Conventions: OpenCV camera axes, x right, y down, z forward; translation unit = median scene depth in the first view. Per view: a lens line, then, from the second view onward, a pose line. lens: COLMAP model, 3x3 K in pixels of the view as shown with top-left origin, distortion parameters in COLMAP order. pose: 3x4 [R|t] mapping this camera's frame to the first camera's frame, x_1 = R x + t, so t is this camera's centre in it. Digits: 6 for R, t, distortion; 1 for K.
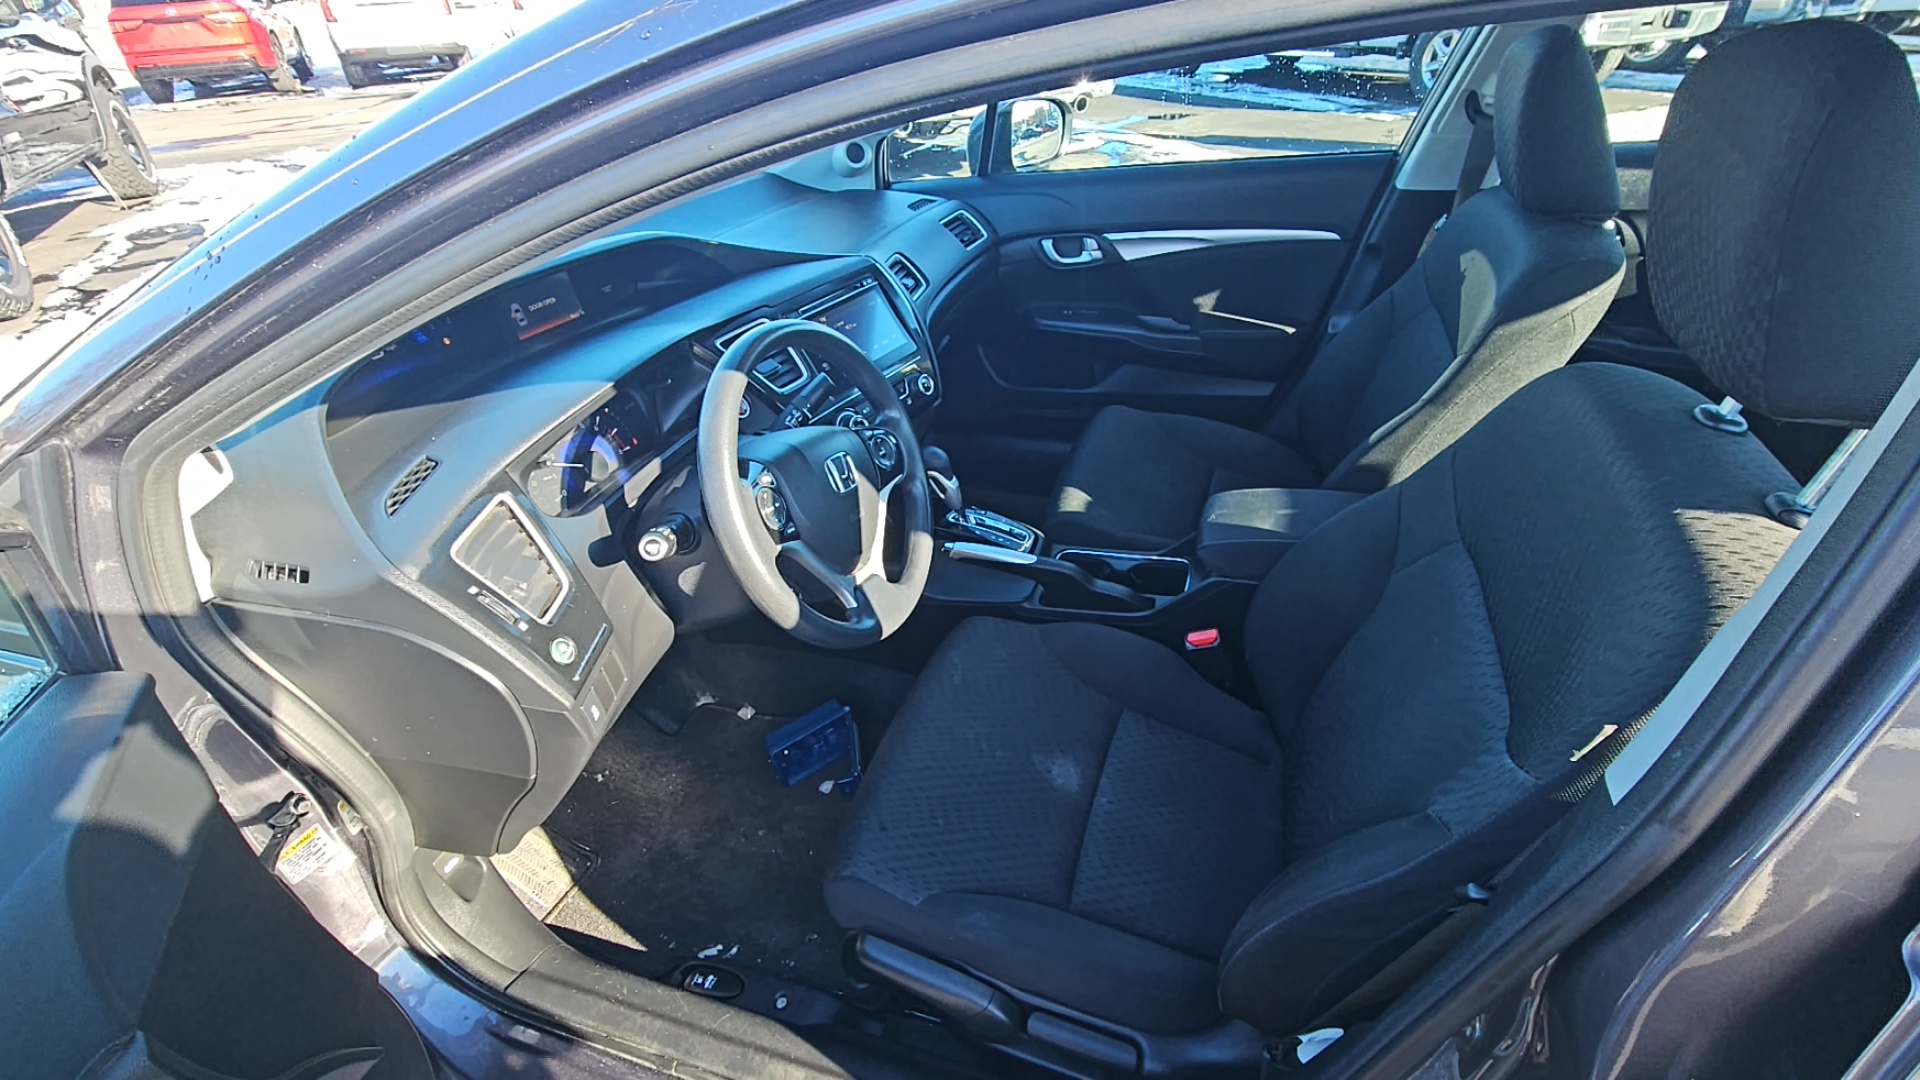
lens RADIAL K [[850.6, 0, 979.5], [0, 850.6, 538.7], [0, 0, 1]] dist [0.002409, -0.004249]
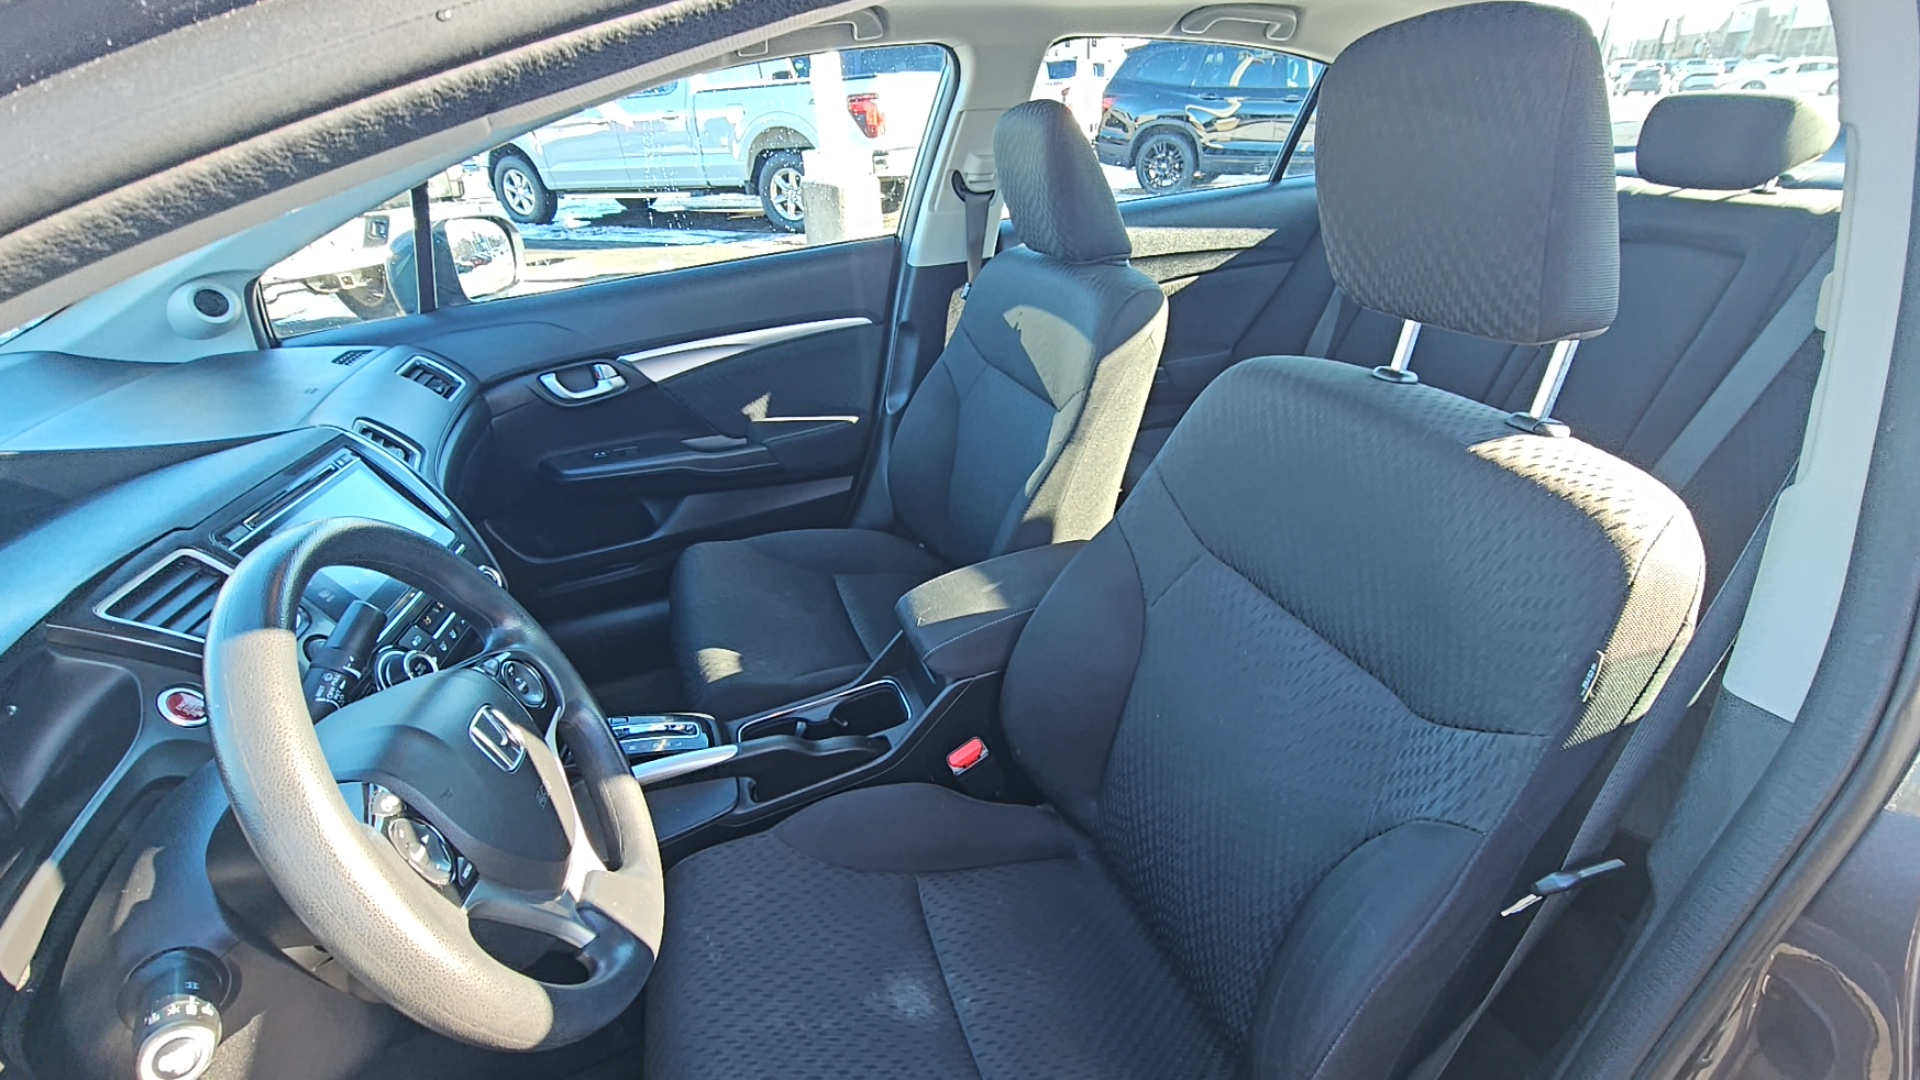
lens RADIAL K [[850.6, 0, 973.0], [0, 850.6, 545.7], [0, 0, 1]] dist [0.002409, -0.004249]
pose [[0.780245, -0.276015, 0.561278, -0.130232], [0.349846, 0.936451, -0.025817, -0.047049], [-0.518483, 0.216504, 0.827225, 0.198064]]
